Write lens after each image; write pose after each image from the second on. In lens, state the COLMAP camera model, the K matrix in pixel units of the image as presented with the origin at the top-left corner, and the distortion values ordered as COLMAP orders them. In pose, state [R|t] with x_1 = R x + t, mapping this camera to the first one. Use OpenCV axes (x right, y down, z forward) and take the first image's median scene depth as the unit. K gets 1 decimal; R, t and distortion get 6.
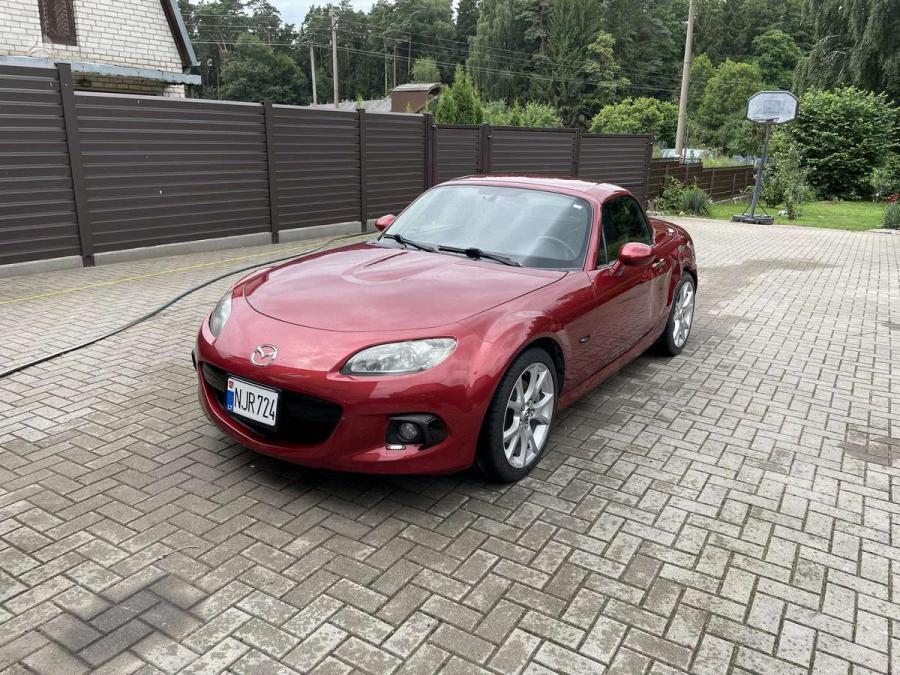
lens RADIAL K [[681.1, 0, 443.1], [0, 681.1, 319.3], [0, 0, 1]] dist [0.084759, -0.110711]
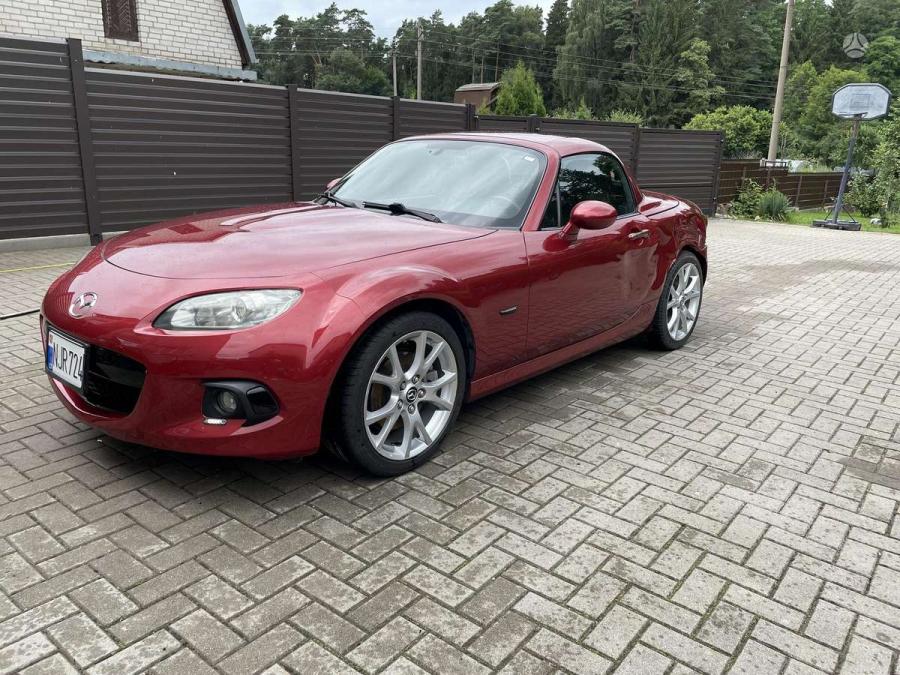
lens RADIAL K [[681.1, 0, 443.1], [0, 681.1, 319.3], [0, 0, 1]] dist [0.084759, -0.110711]
pose [[0.992069, 0.036248, -0.120353, 0.187514], [-0.038350, 0.999149, -0.015198, 0.045492], [0.119700, 0.019693, 0.992615, 0.149632]]
